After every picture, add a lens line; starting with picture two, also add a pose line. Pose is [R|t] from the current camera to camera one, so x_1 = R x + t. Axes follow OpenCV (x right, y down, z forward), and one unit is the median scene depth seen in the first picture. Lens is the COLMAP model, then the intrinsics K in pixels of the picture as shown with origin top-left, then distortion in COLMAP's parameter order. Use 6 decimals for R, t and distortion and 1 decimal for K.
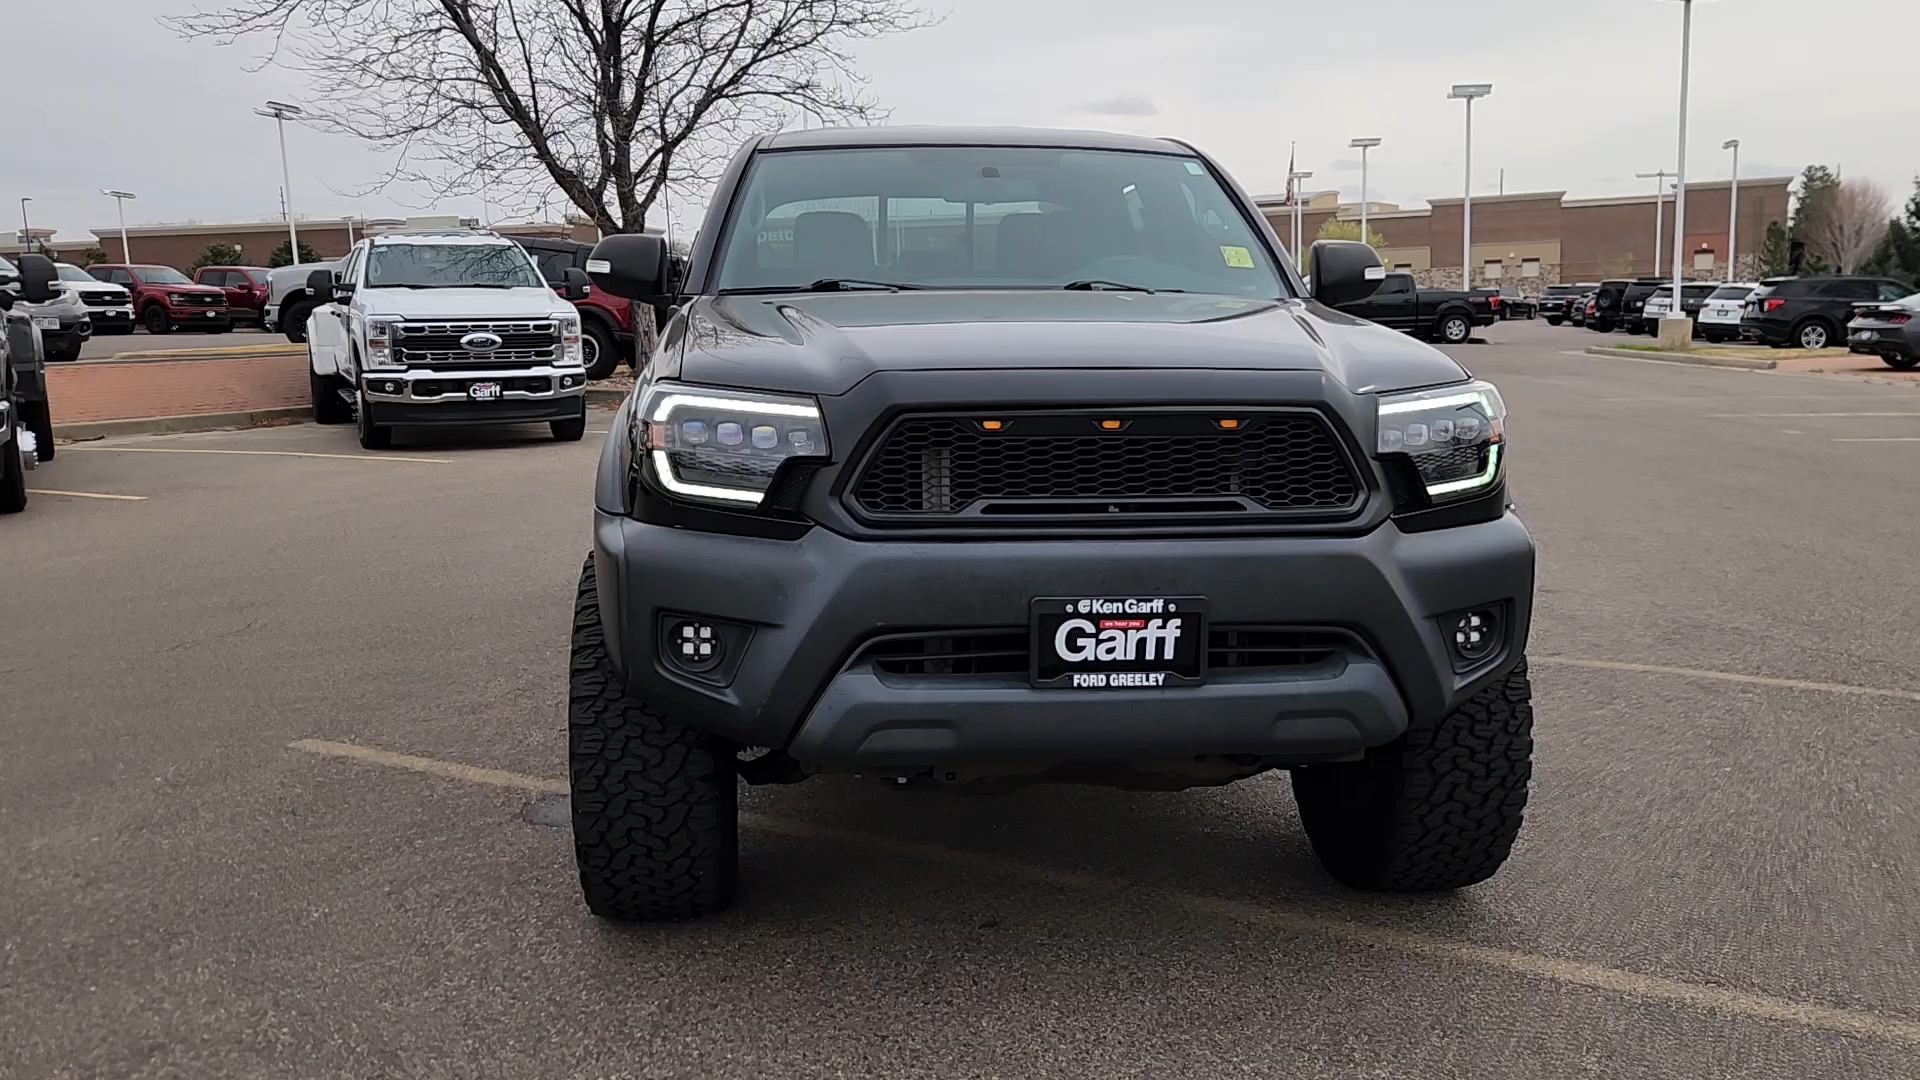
lens RADIAL K [[1629.3, 0, 954.9], [0, 1629.3, 547.2], [0, 0, 1]] dist [0.036893, -0.021481]
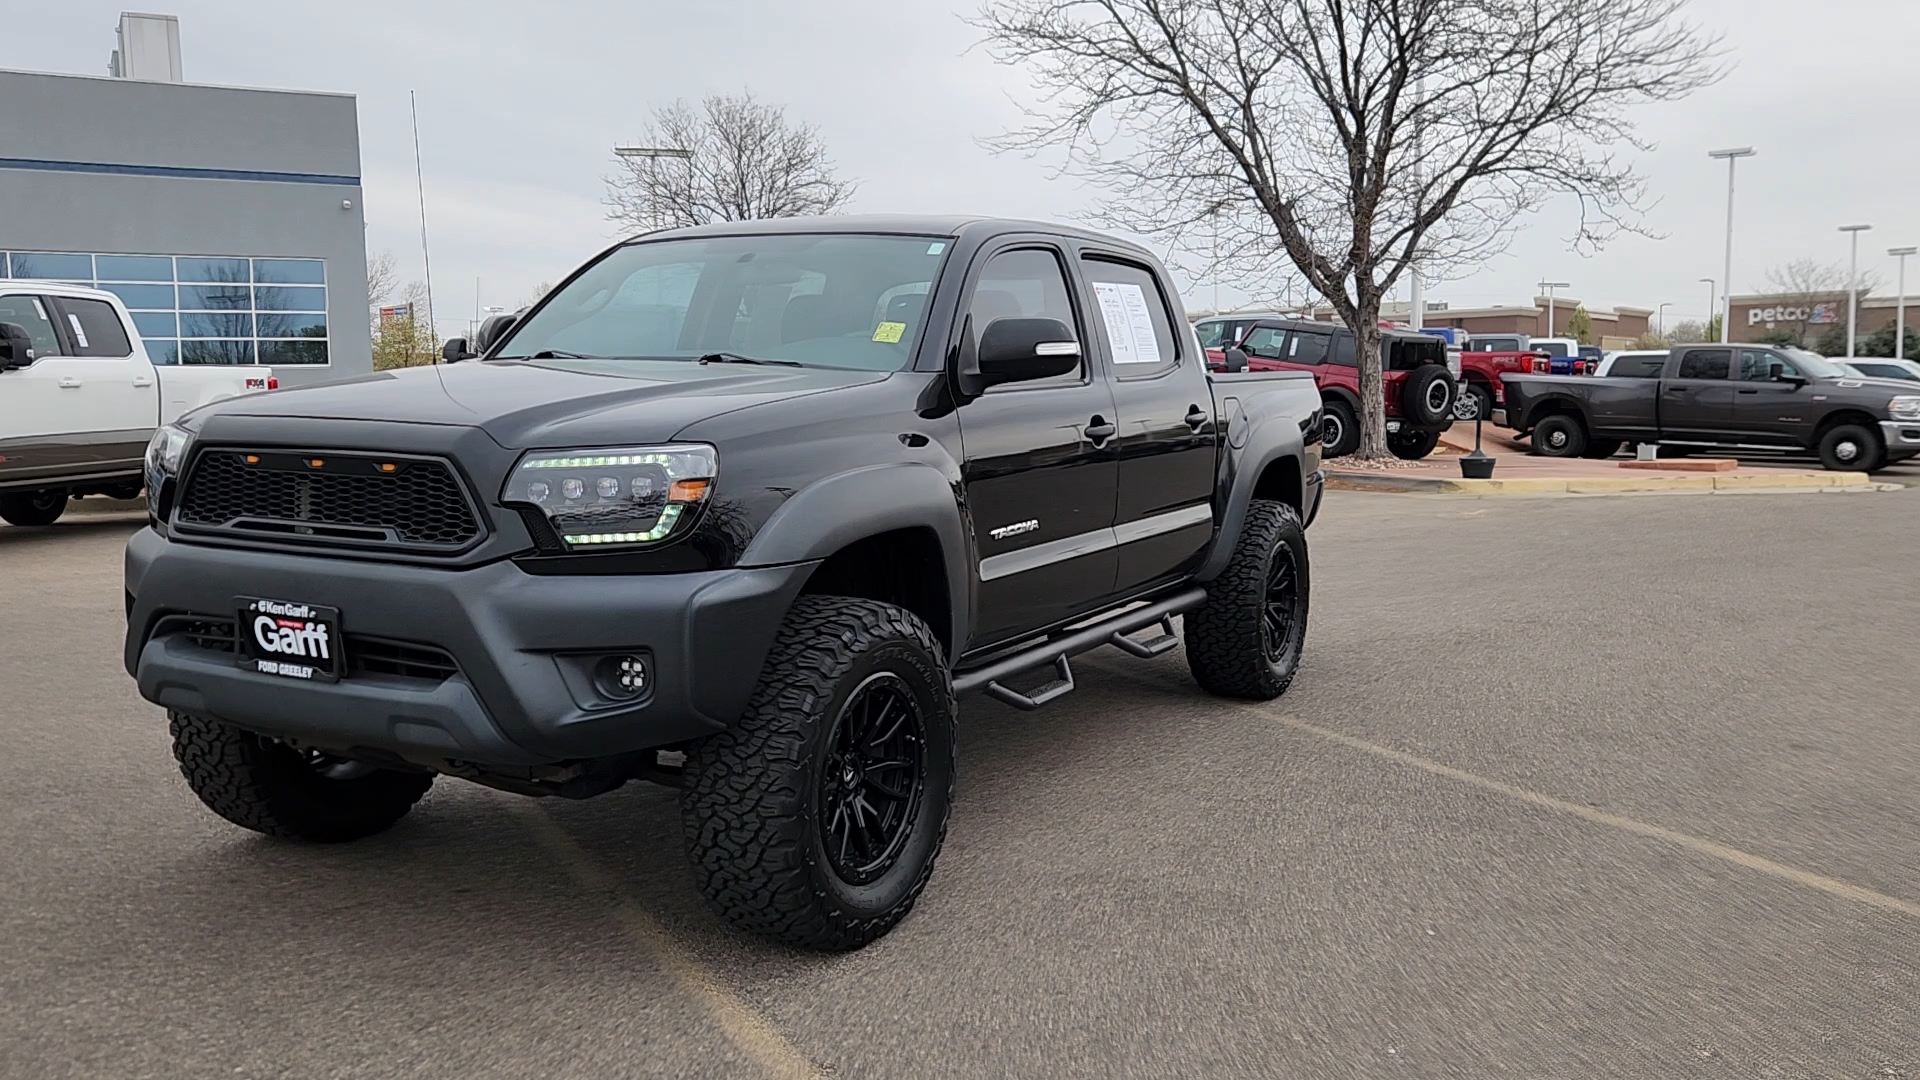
lens RADIAL K [[1629.3, 0, 950.3], [0, 1629.3, 548.3], [0, 0, 1]] dist [0.036893, -0.021481]
pose [[0.826994, 0.071089, -0.557698, 1.068568], [-0.098705, 0.994925, -0.019544, -0.031004], [0.553478, 0.071210, 0.829814, 0.219194]]
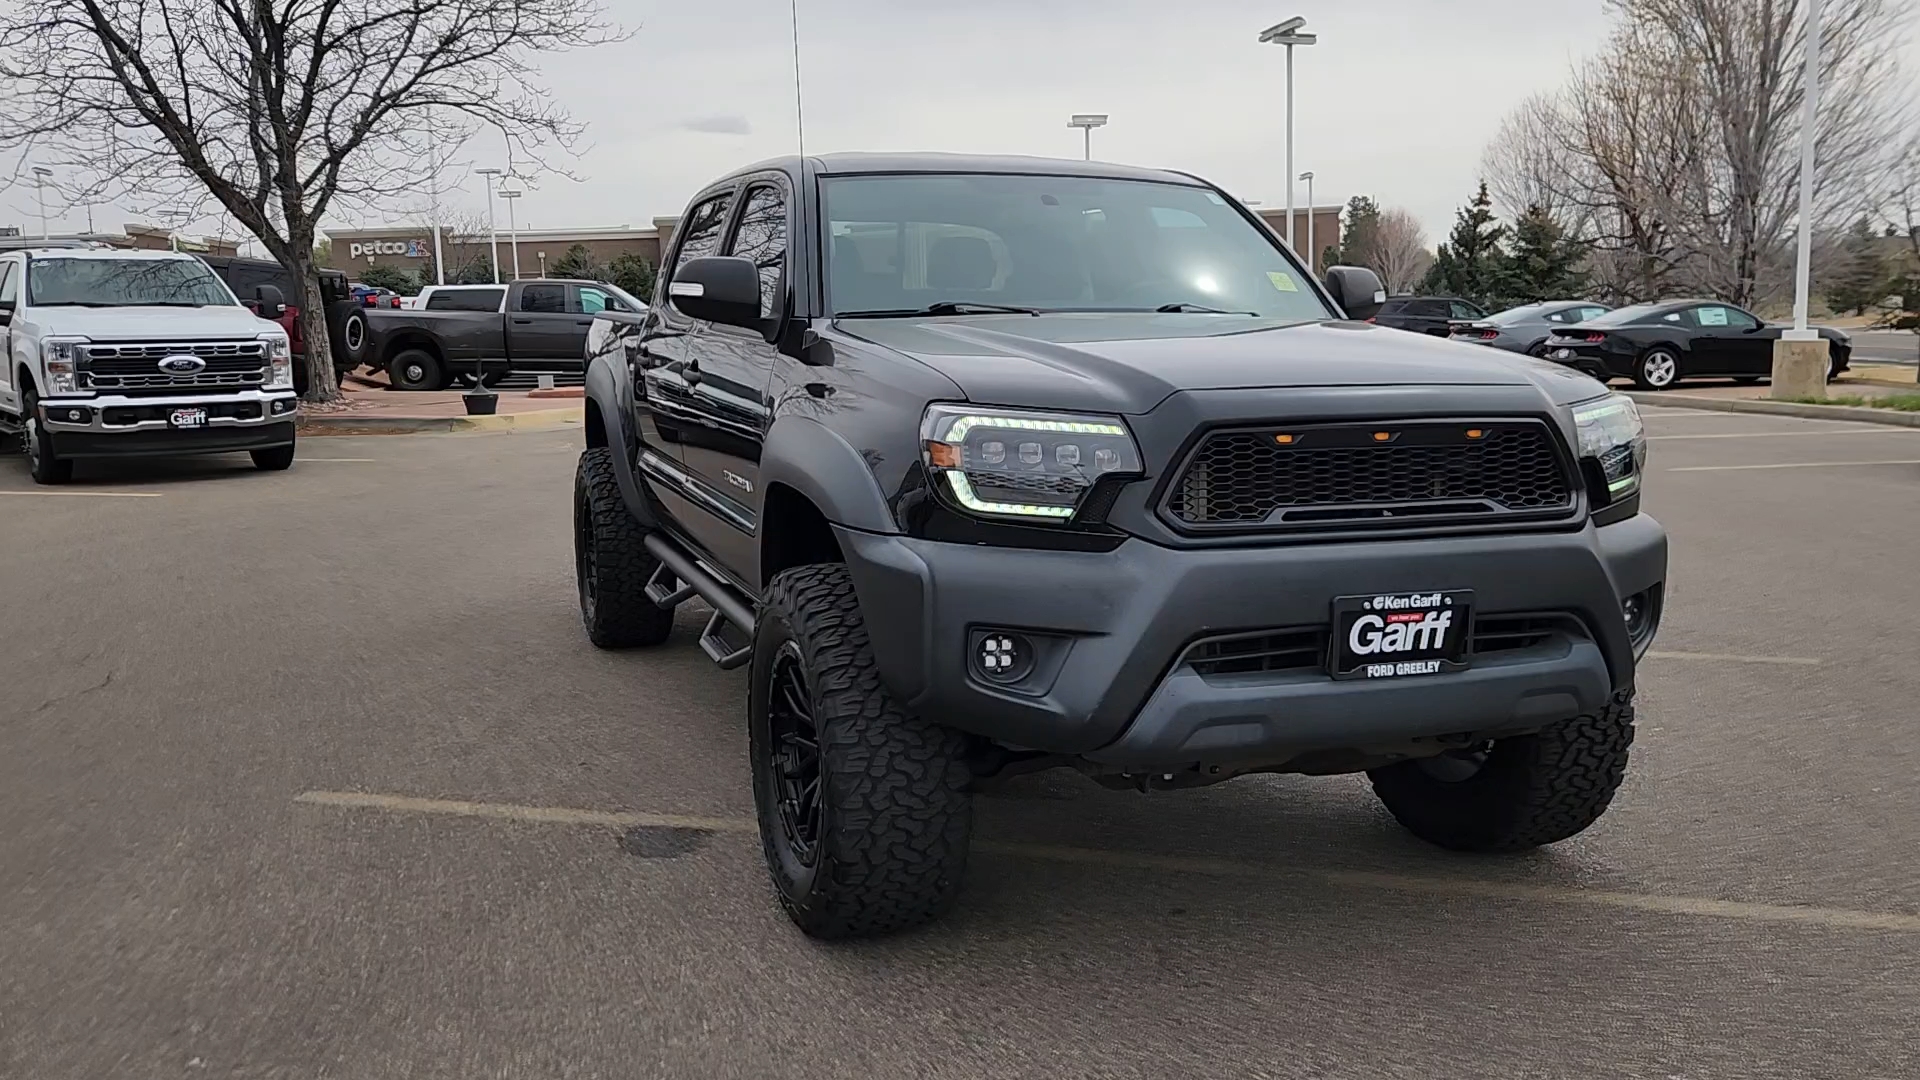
lens RADIAL K [[1629.3, 0, 954.8], [0, 1629.3, 540.2], [0, 0, 1]] dist [0.036893, -0.021481]
pose [[0.971151, -0.034229, 0.235996, -0.400274], [0.037685, 0.999238, -0.010148, -0.004654], [-0.235469, 0.018748, 0.971701, 0.002019]]
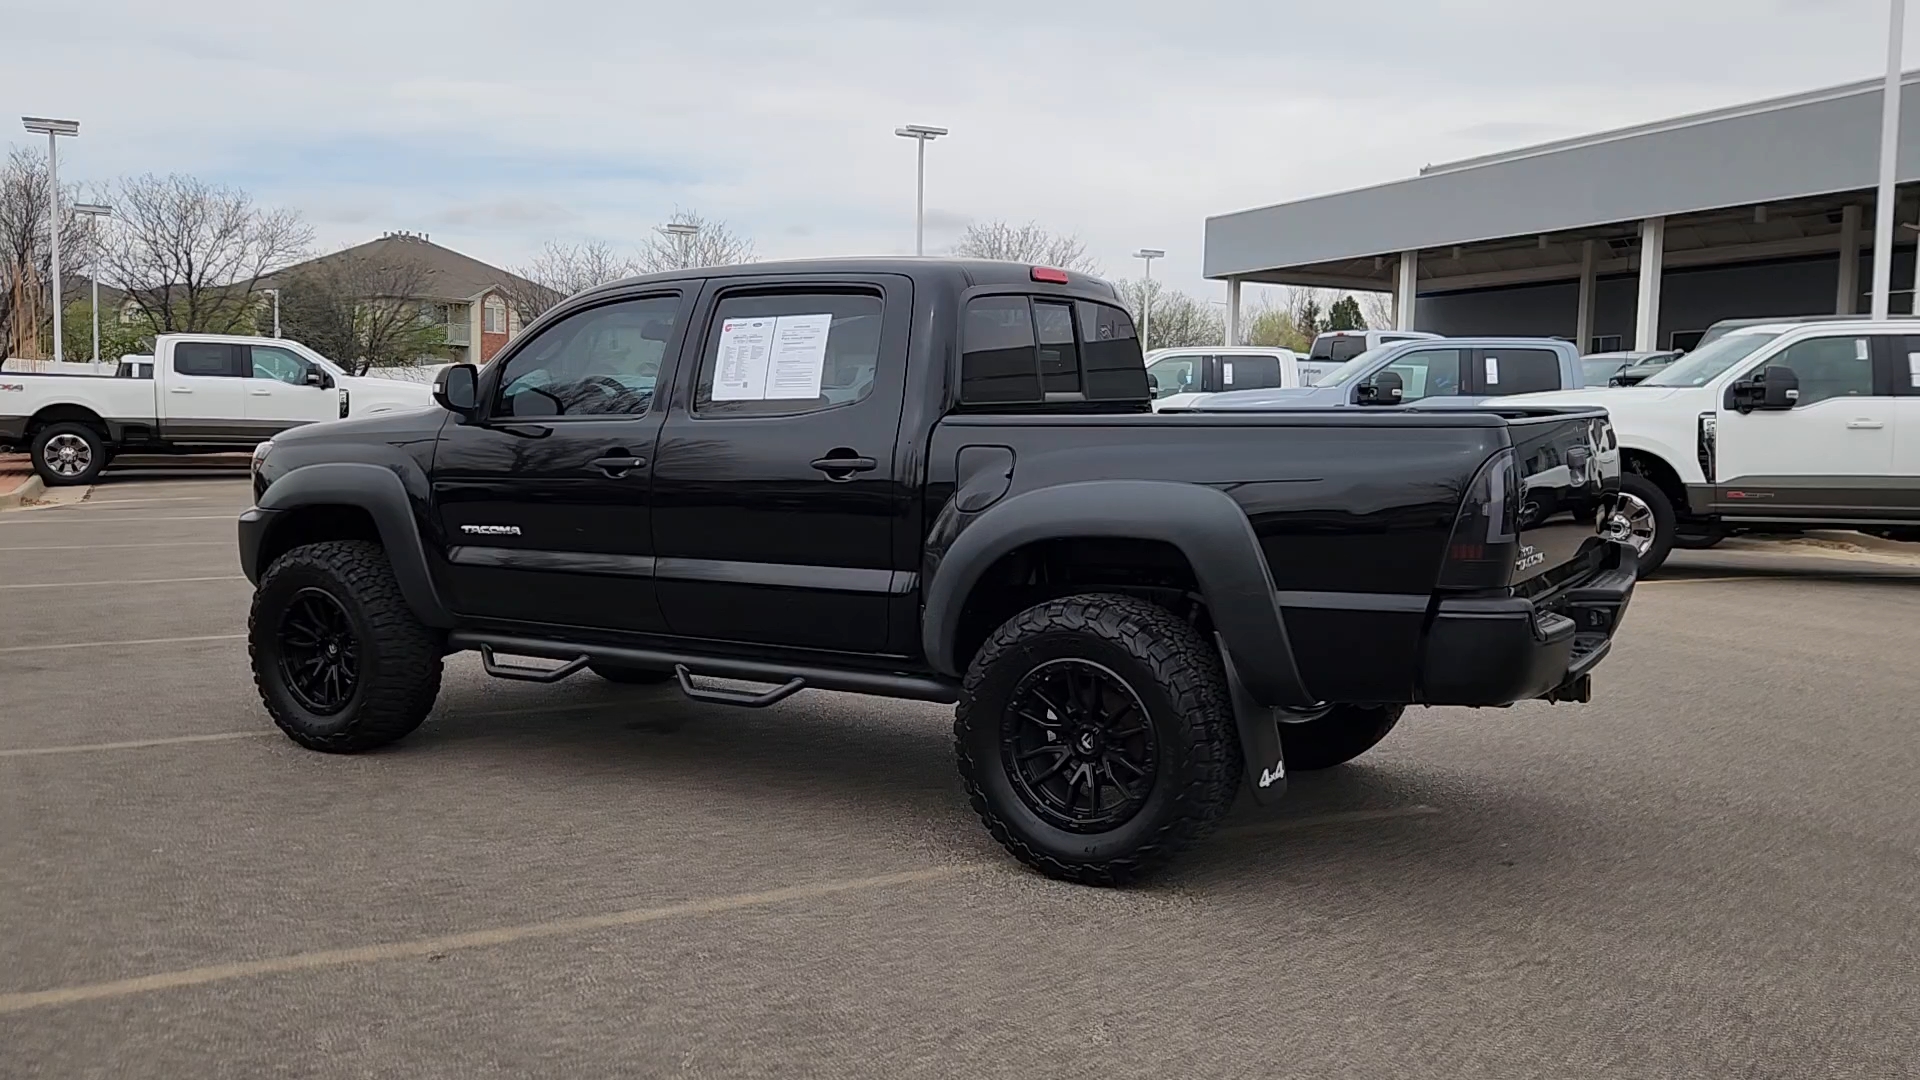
lens RADIAL K [[1629.3, 0, 948.4], [0, 1629.3, 542.6], [0, 0, 1]] dist [0.036893, -0.021481]
pose [[-0.610523, 0.074088, -0.788526, 1.449260], [-0.126584, 0.973688, 0.189494, -0.479891], [0.781817, 0.215505, -0.585080, 2.921866]]
